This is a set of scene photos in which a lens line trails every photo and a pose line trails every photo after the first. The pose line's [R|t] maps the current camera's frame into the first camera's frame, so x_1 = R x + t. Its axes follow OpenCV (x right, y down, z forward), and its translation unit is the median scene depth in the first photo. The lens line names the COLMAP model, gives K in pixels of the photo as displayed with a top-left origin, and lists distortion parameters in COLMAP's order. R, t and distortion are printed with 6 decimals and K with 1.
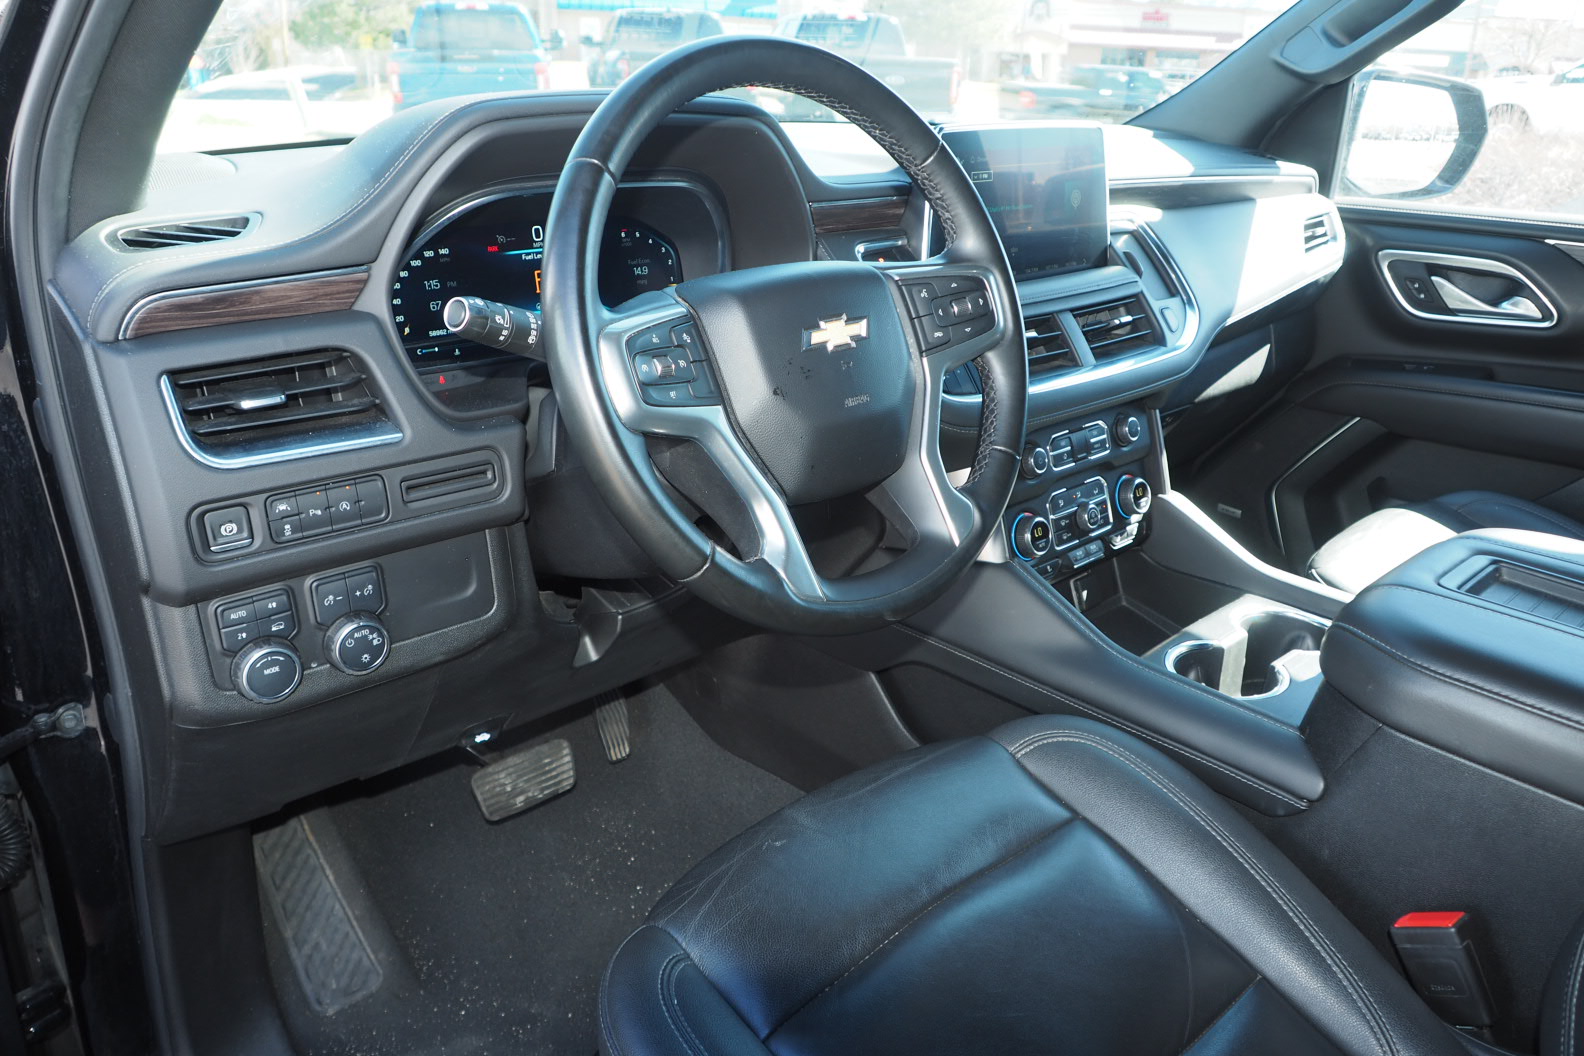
lens RADIAL K [[1113.9, 0, 791.1], [0, 1113.9, 534.9], [0, 0, 1]] dist [-0.047085, 0.011886]
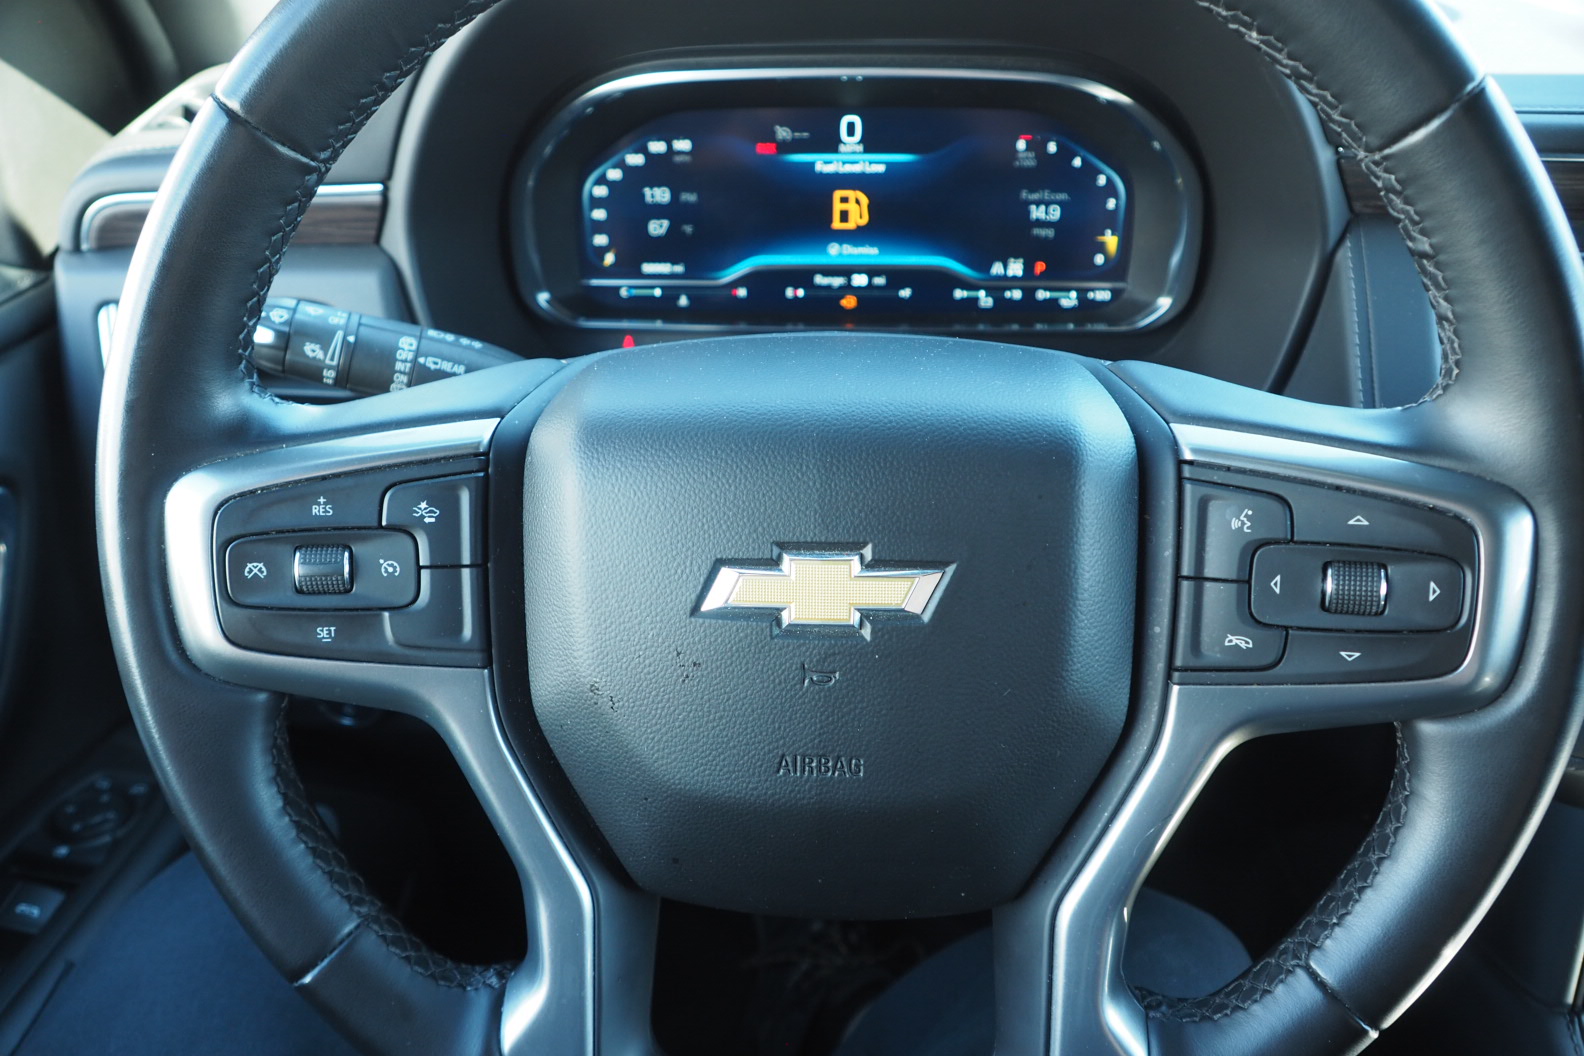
lens RADIAL K [[1113.9, 0, 789.4], [0, 1113.9, 524.8], [0, 0, 1]] dist [-0.047085, 0.011886]
pose [[0.691358, 0.366672, -0.622555, 0.167542], [-0.245639, 0.929613, 0.274737, -0.193112], [0.679474, -0.037017, 0.732765, 0.445906]]
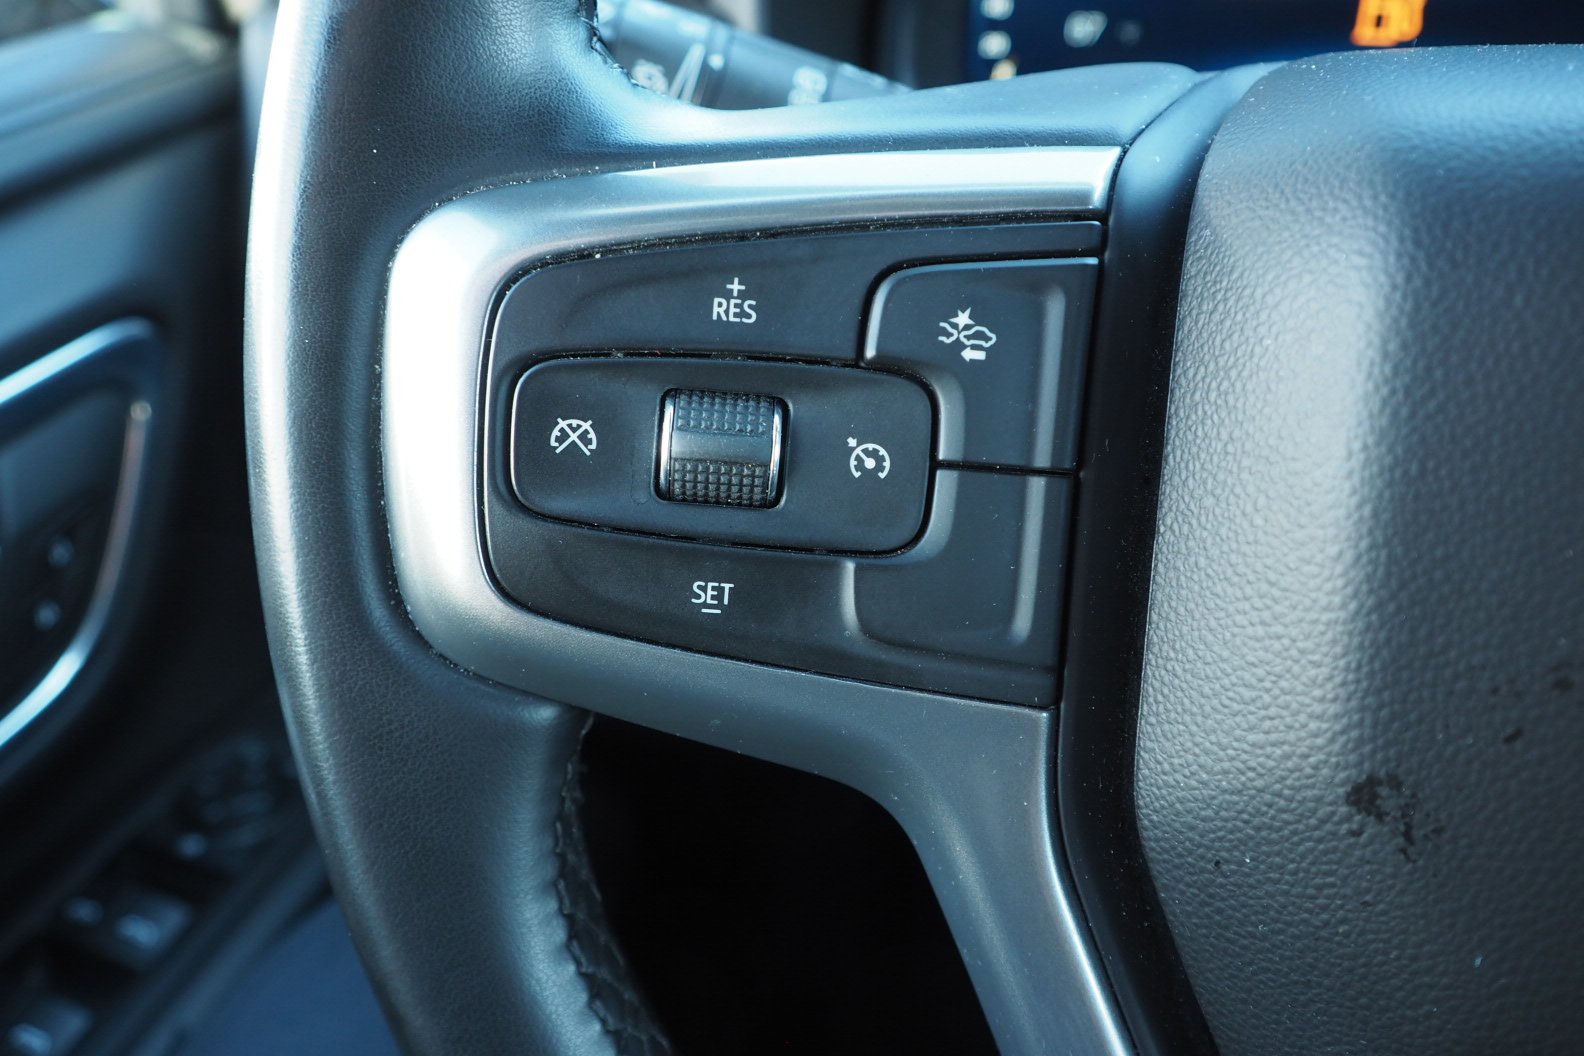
lens RADIAL K [[1170.9, 0, 777.8], [0, 1170.9, 533.1], [0, 0, 1]] dist [-0.046688, 0.007708]
pose [[0.546343, 0.443189, -0.710699, 0.027438], [-0.280714, 0.896348, 0.343163, -0.120840], [0.789119, 0.012019, 0.614122, 0.492164]]
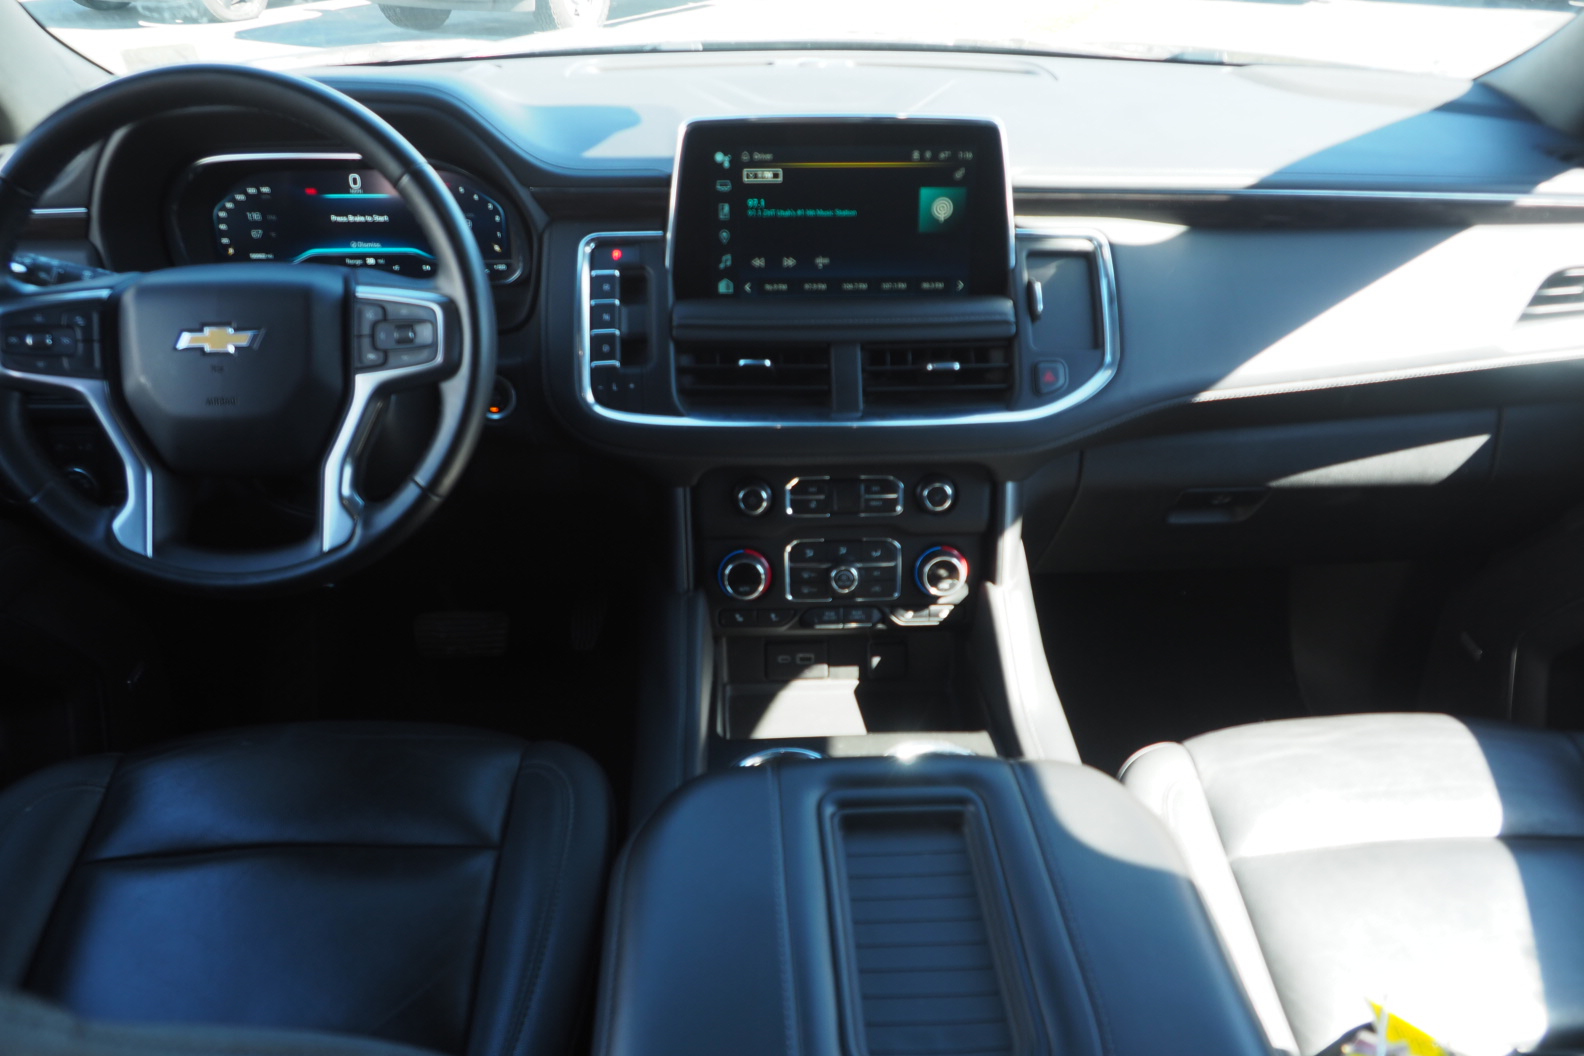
lens RADIAL K [[1170.9, 0, 837.4], [0, 1170.9, 537.2], [0, 0, 1]] dist [-0.046688, 0.007708]
pose [[0.785955, 0.314292, -0.532443, 0.771282], [-0.243502, 0.948911, 0.200686, -0.239249], [0.568315, -0.028079, 0.822332, 0.242436]]
